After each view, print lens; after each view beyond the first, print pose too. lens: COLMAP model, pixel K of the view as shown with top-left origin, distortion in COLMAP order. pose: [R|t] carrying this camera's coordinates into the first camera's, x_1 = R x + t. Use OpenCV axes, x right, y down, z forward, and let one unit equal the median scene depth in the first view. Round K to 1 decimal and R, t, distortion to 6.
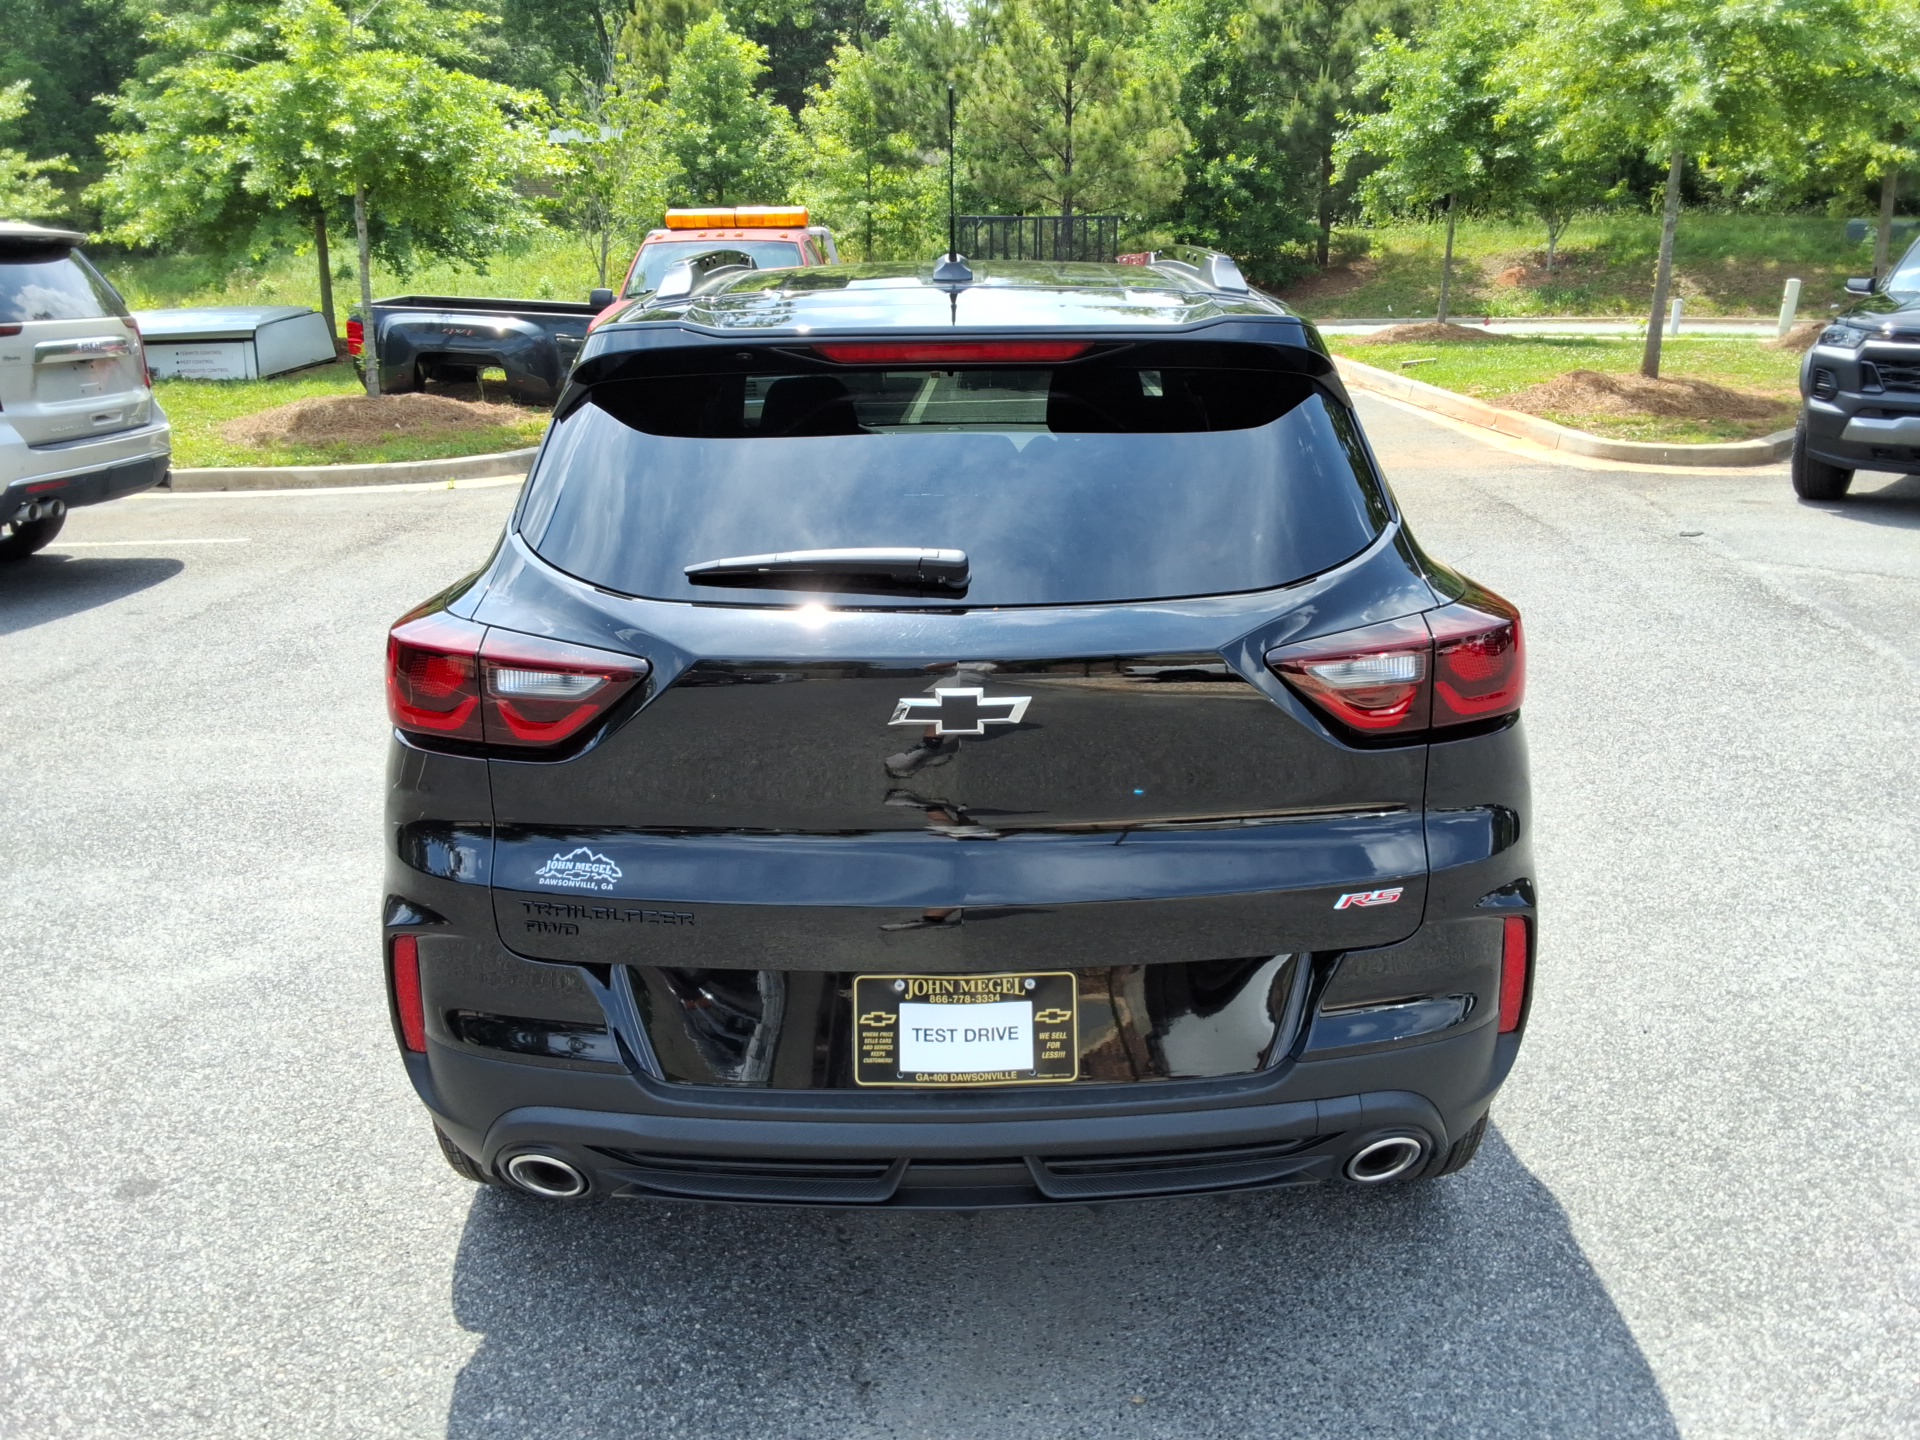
lens RADIAL K [[1549.2, 0, 977.7], [0, 1549.2, 692.6], [0, 0, 1]] dist [0.118197, -0.189671]
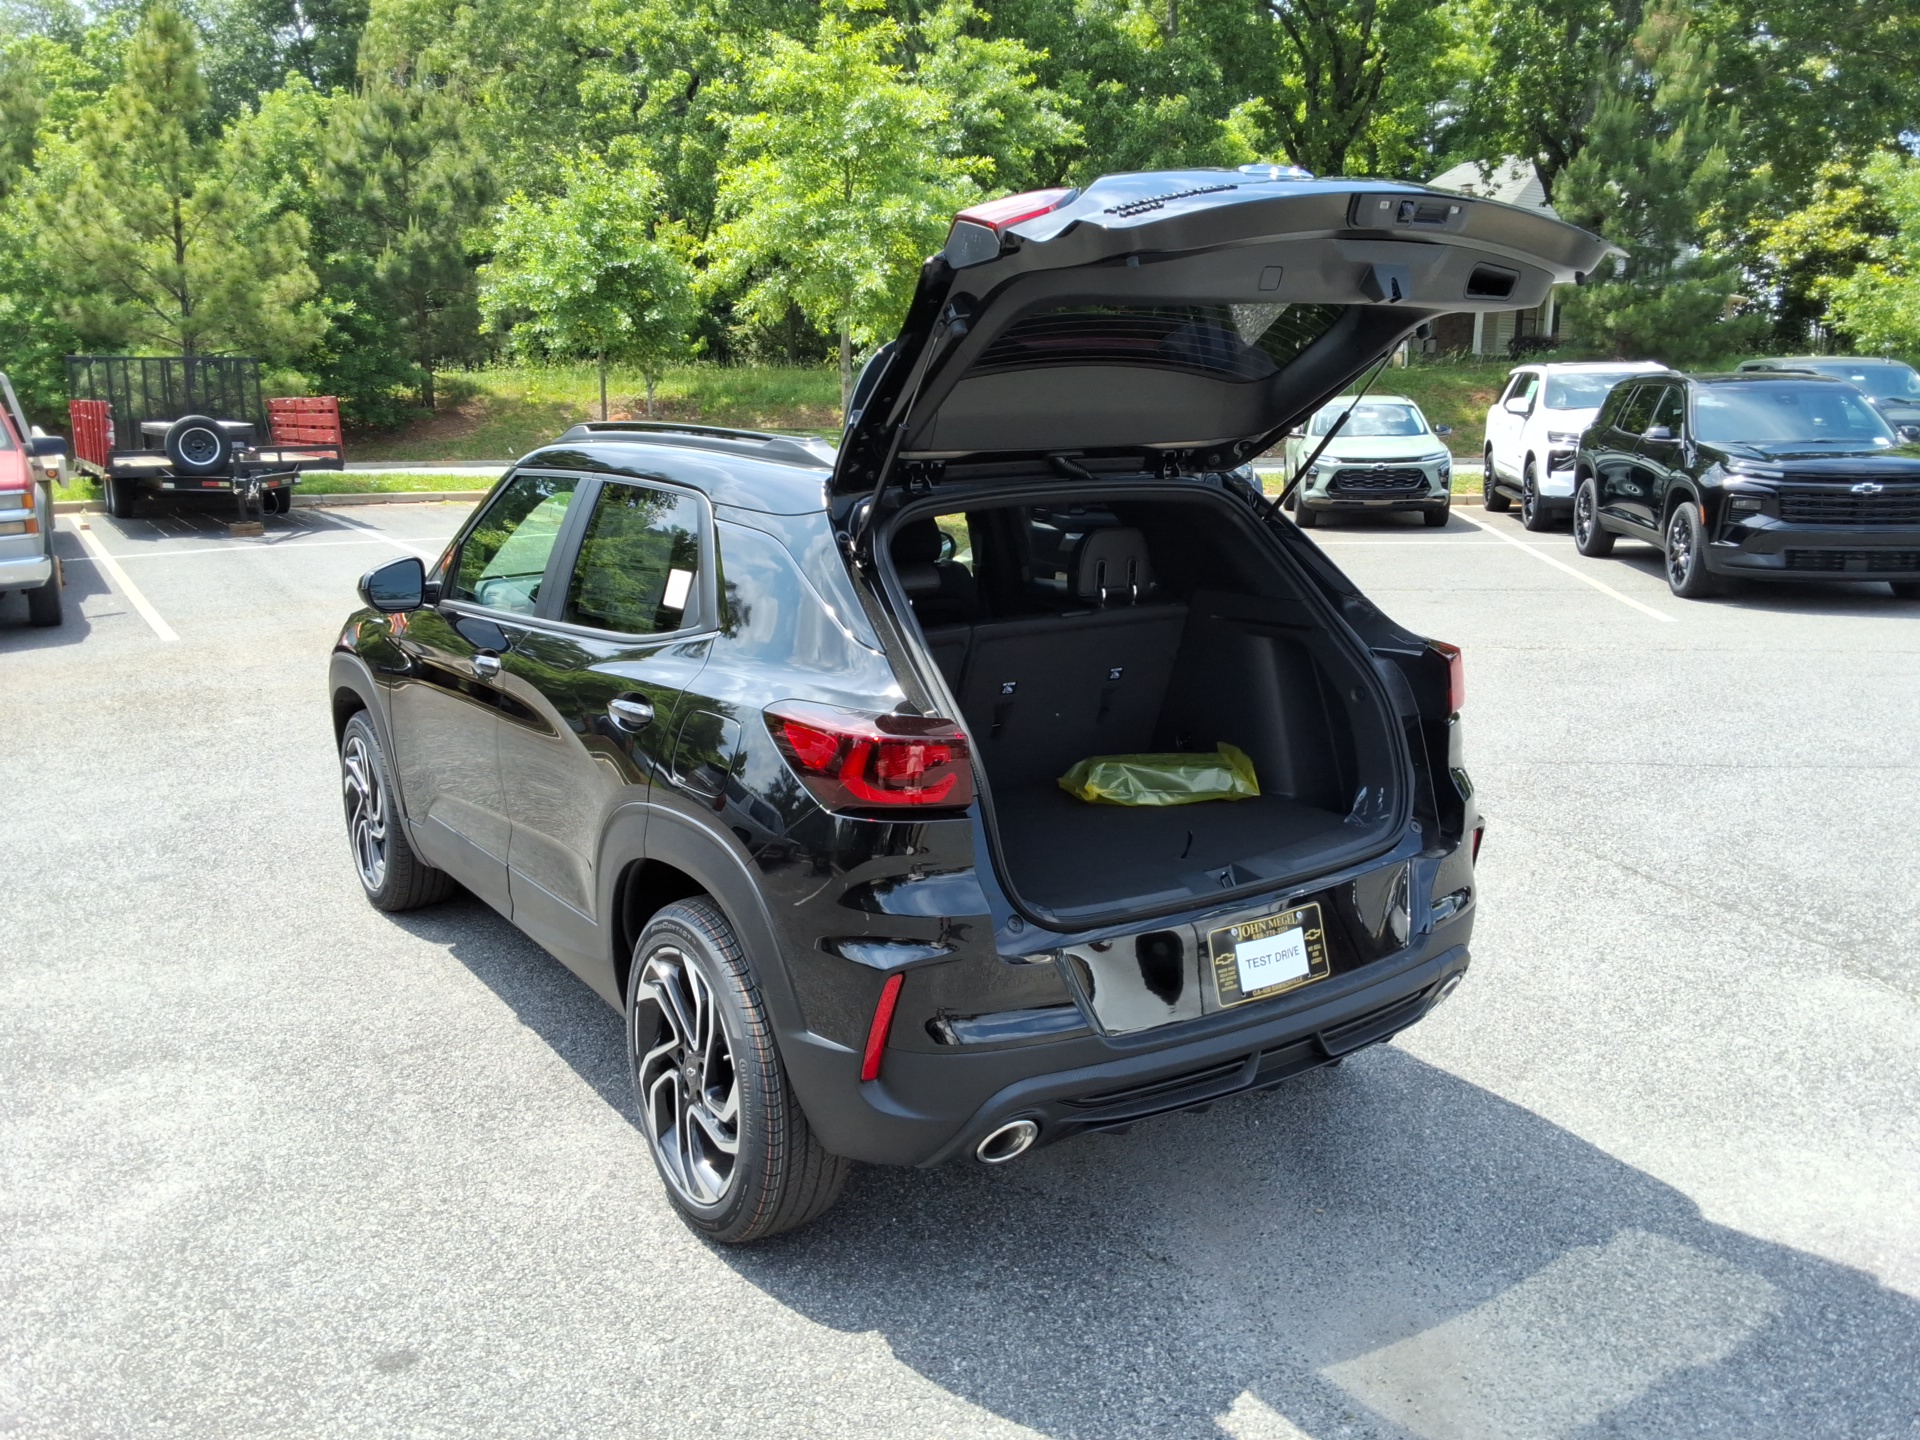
lens RADIAL K [[1549.2, 0, 977.7], [0, 1549.2, 692.6], [0, 0, 1]] dist [0.118197, -0.189671]
pose [[0.832105, -0.103920, 0.544796, -0.097876], [0.149894, 0.987872, -0.040506, -0.000775], [-0.533979, 0.115367, 0.837590, -0.010073]]
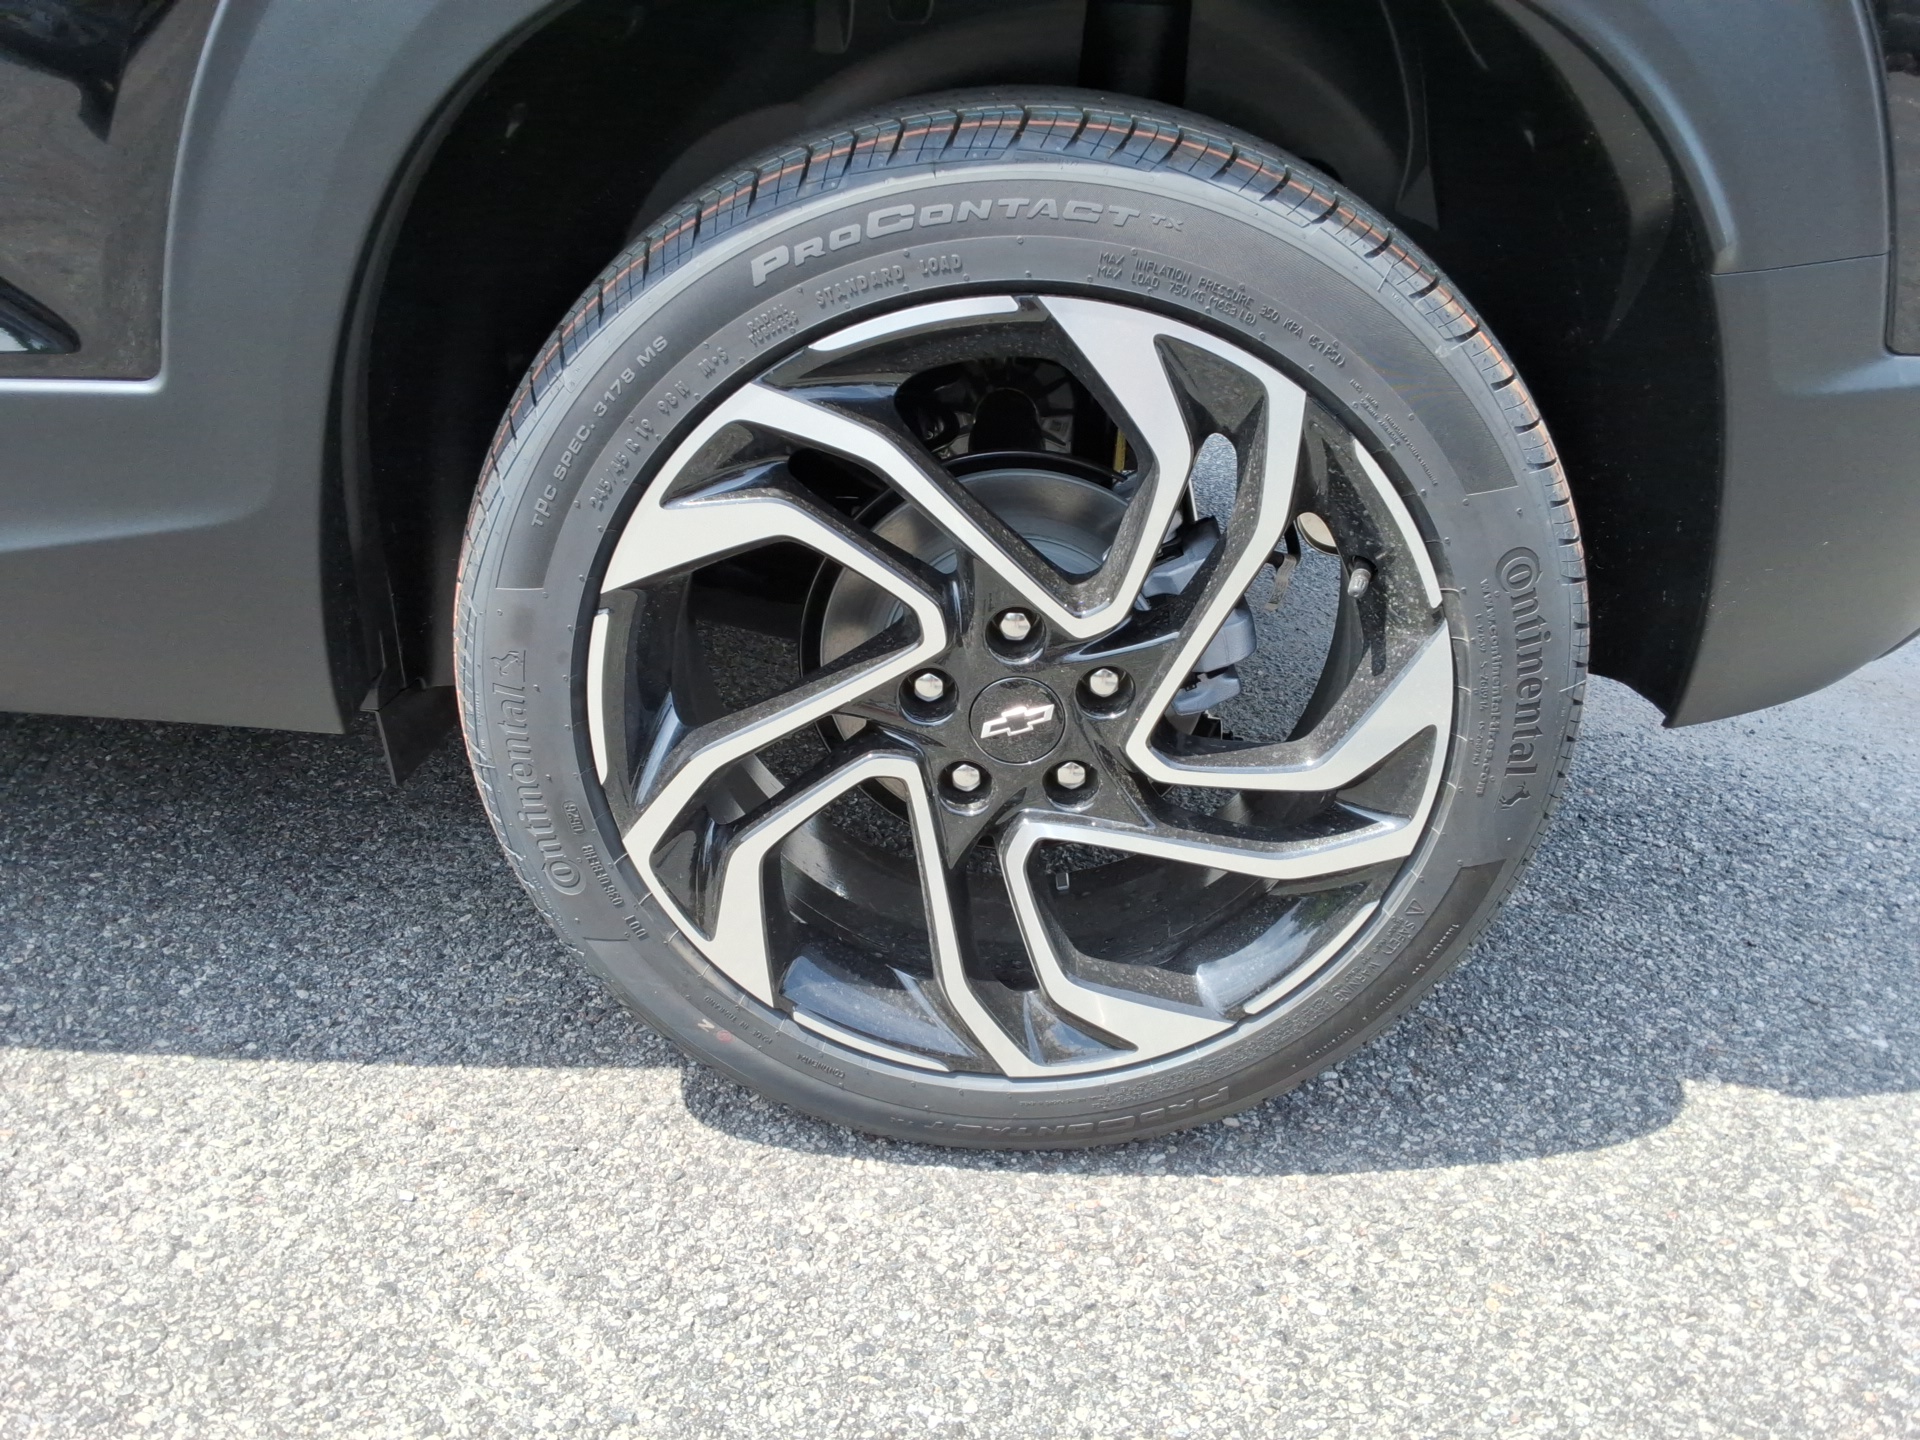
lens RADIAL K [[1565.7, 0, 1008.6], [0, 1565.7, 685.2], [0, 0, 1]] dist [0.075862, -0.118525]
pose [[0.023961, -0.422511, 0.906041, -0.082916], [0.215130, 0.887247, 0.408058, 0.005810], [-0.976291, 0.185139, 0.112154, 0.130753]]
